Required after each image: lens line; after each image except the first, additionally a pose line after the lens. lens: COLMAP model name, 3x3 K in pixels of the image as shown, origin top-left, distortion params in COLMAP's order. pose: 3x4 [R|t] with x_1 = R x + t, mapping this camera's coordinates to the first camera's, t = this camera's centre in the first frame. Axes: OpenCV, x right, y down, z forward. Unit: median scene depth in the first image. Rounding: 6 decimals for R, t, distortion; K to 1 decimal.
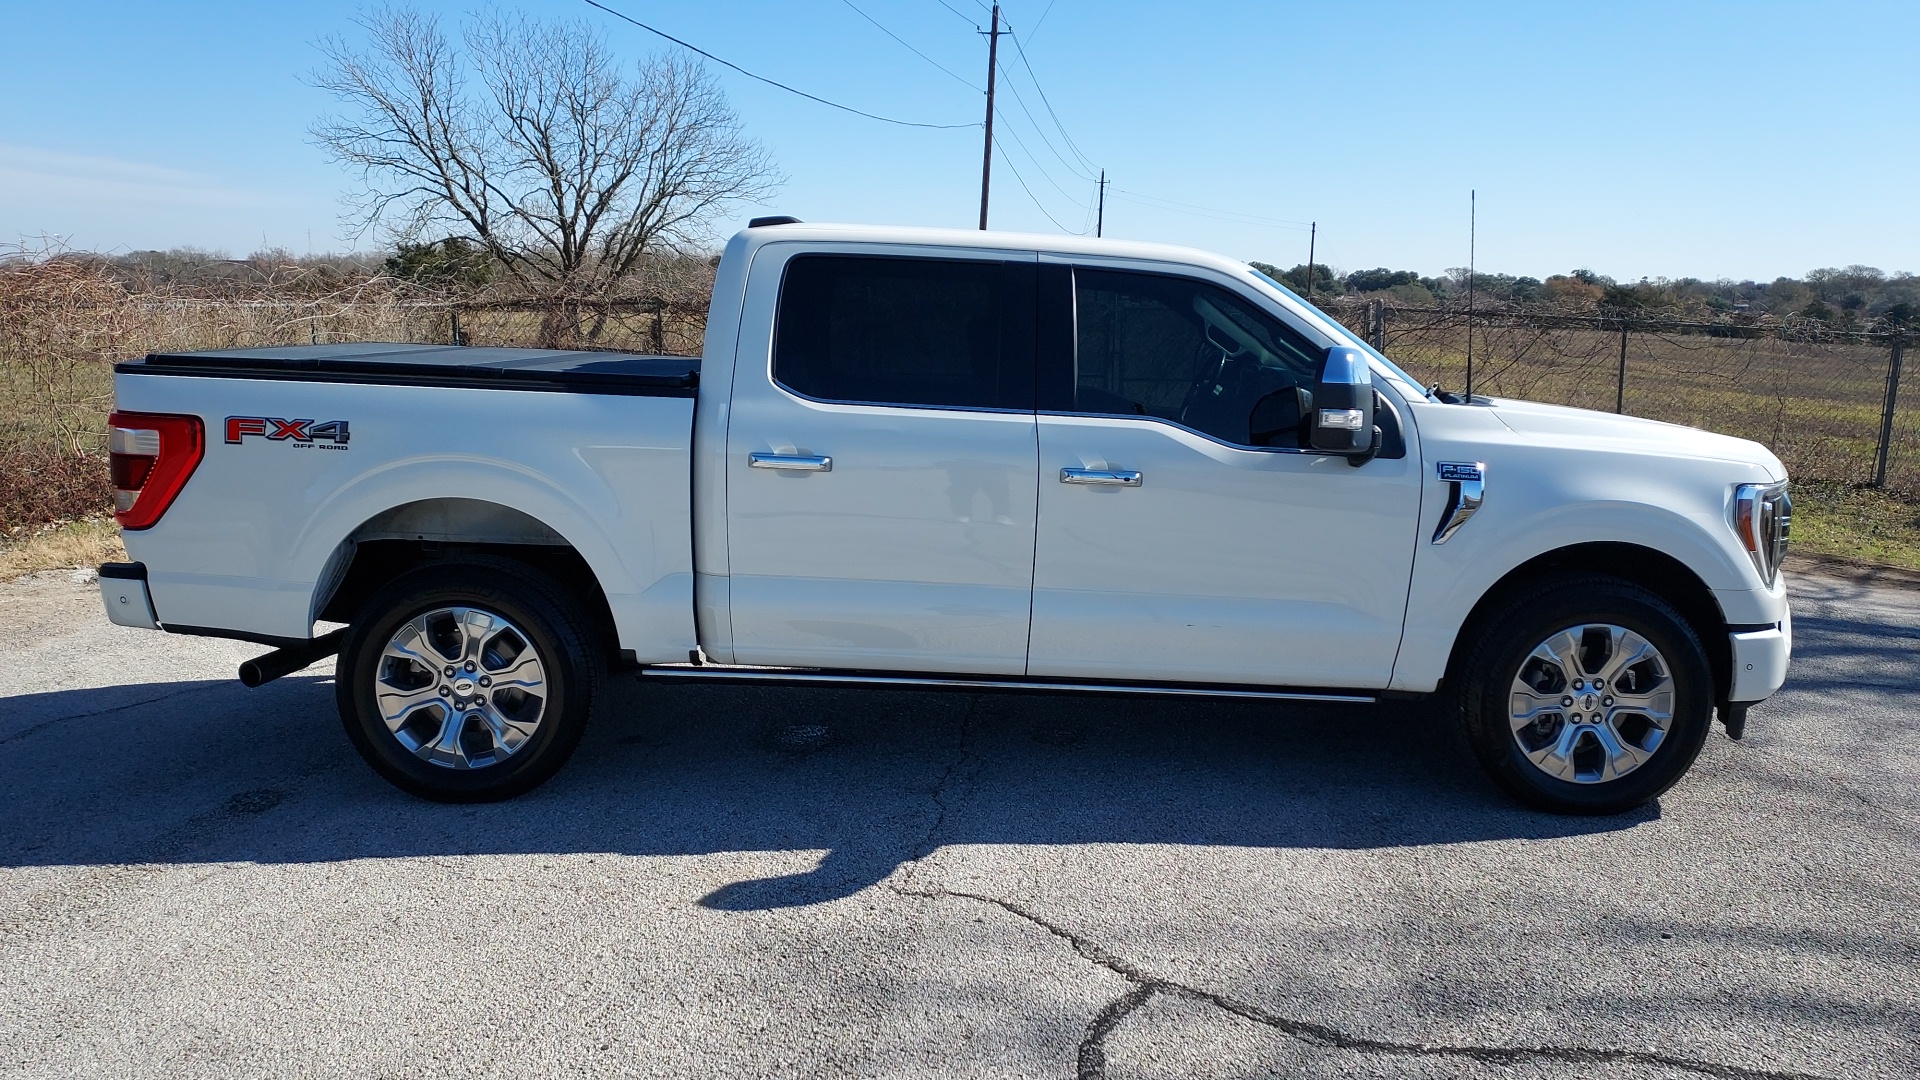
lens RADIAL K [[1391.7, 0, 975.5], [0, 1391.7, 542.3], [0, 0, 1]] dist [0.101118, -0.150340]
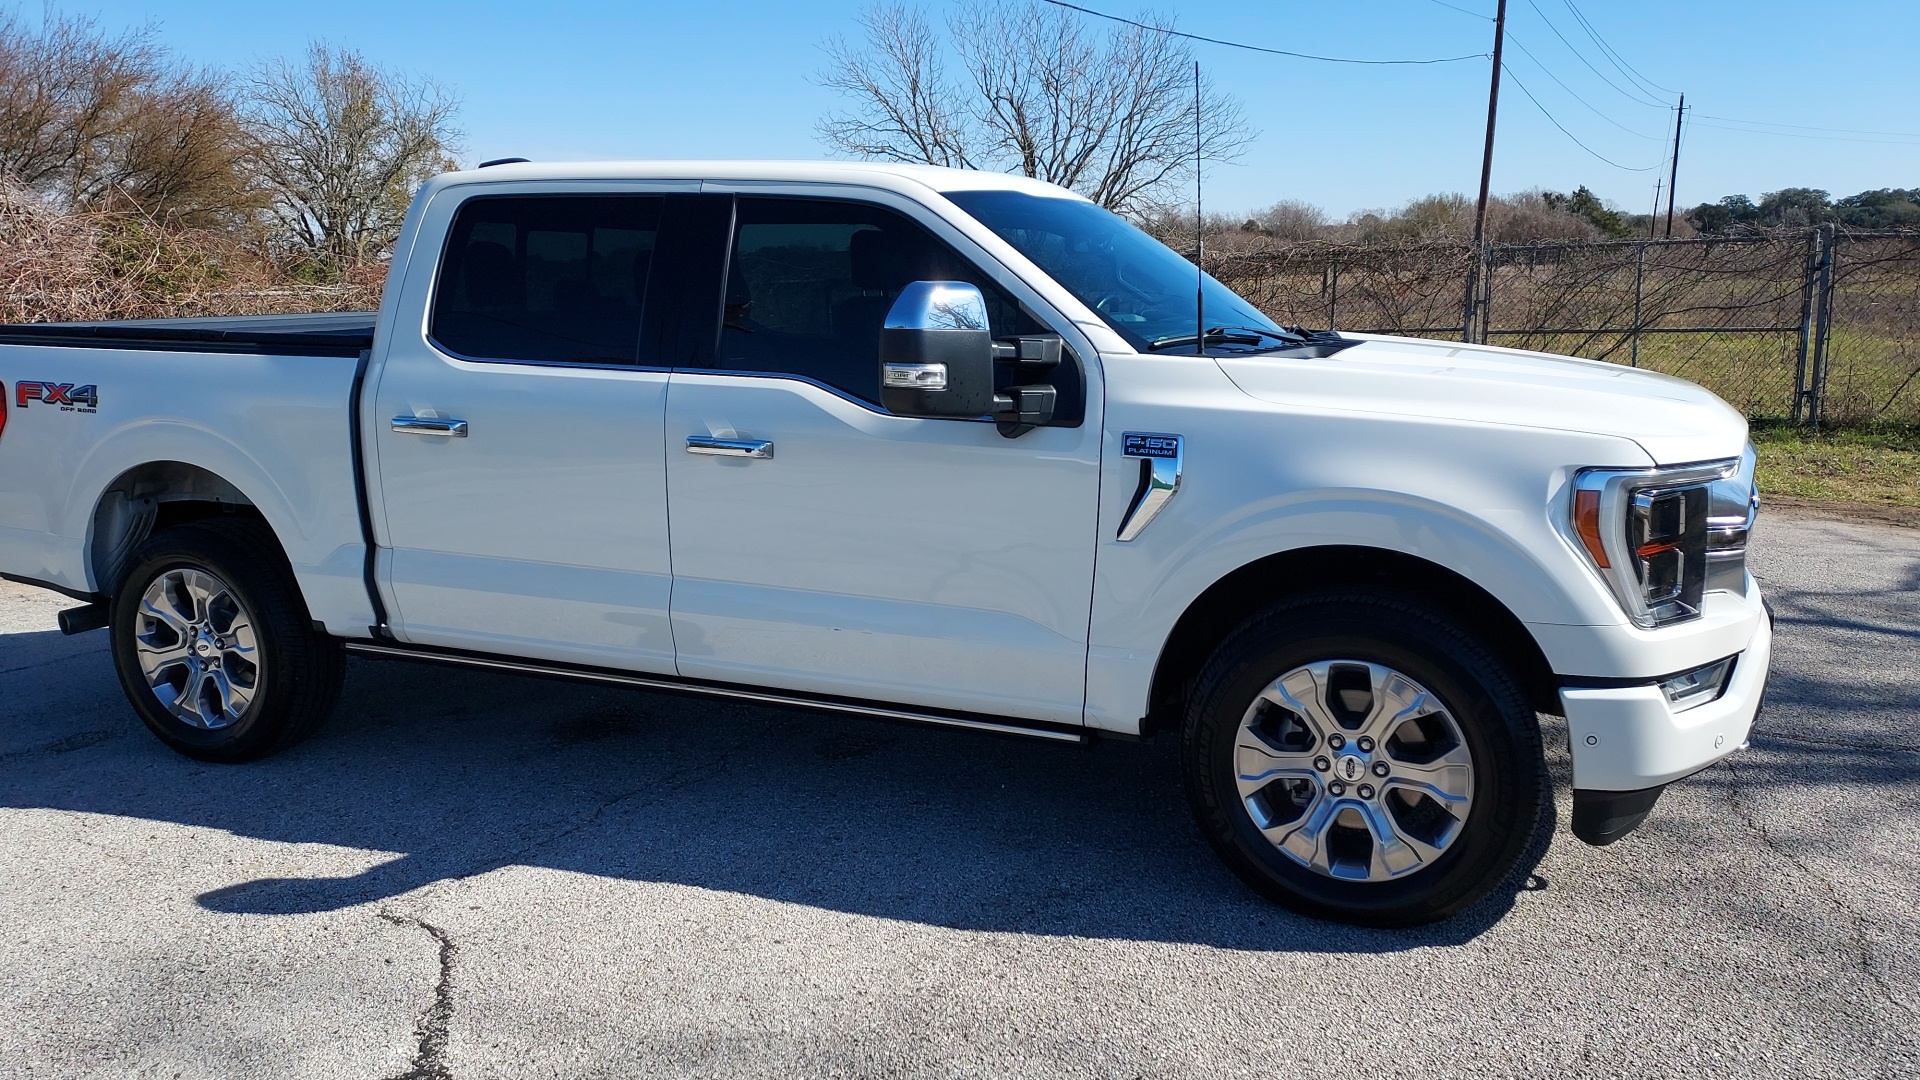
lens RADIAL K [[1379.5, 0, 965.6], [0, 1379.5, 541.1], [0, 0, 1]] dist [0.070908, -0.041698]
pose [[0.924158, 0.035245, -0.380382, 0.525643], [-0.025822, 0.999221, 0.029849, -0.018323], [0.381138, -0.017763, 0.924348, 0.279230]]
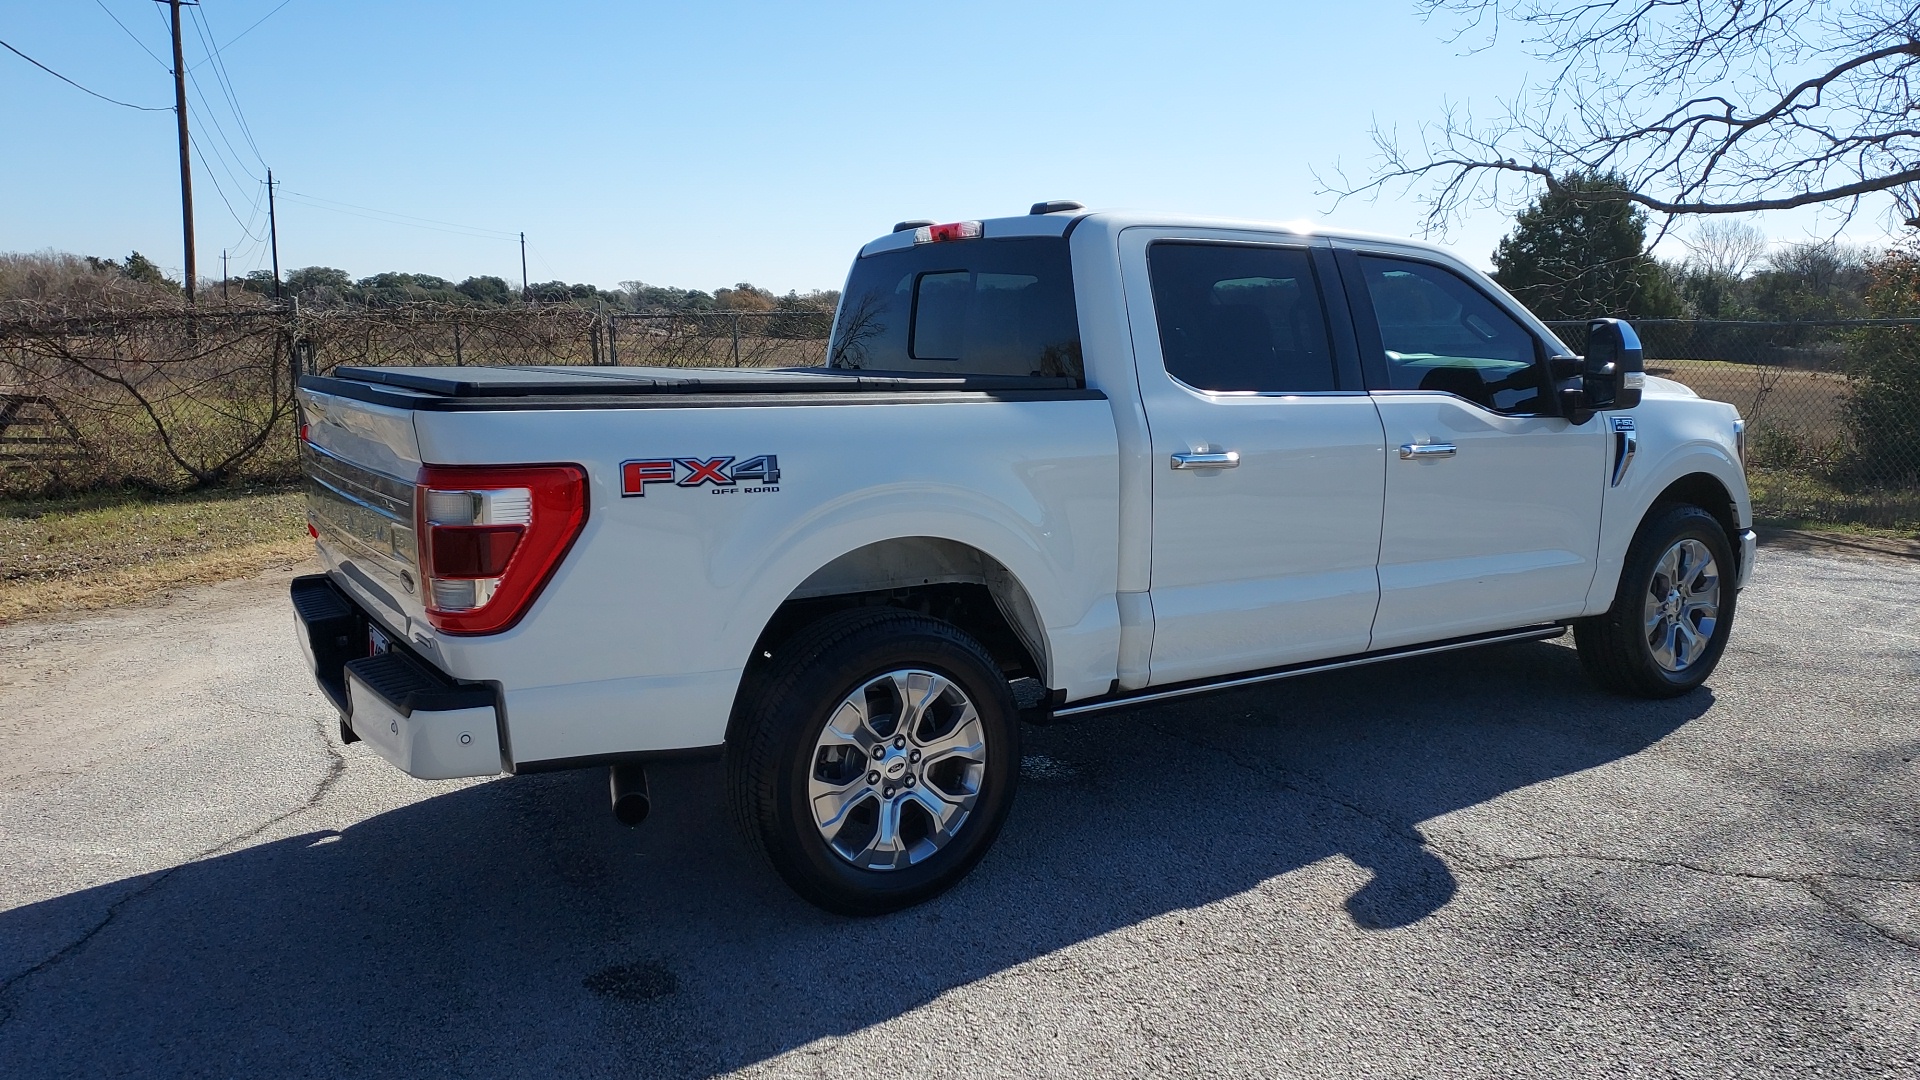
lens RADIAL K [[1391.7, 0, 975.5], [0, 1391.7, 542.3], [0, 0, 1]] dist [0.101118, -0.150340]
pose [[0.838028, -0.110475, 0.534326, -0.748349], [0.114683, 0.993076, 0.025458, -0.043364], [-0.533439, 0.039944, 0.844895, 0.283544]]
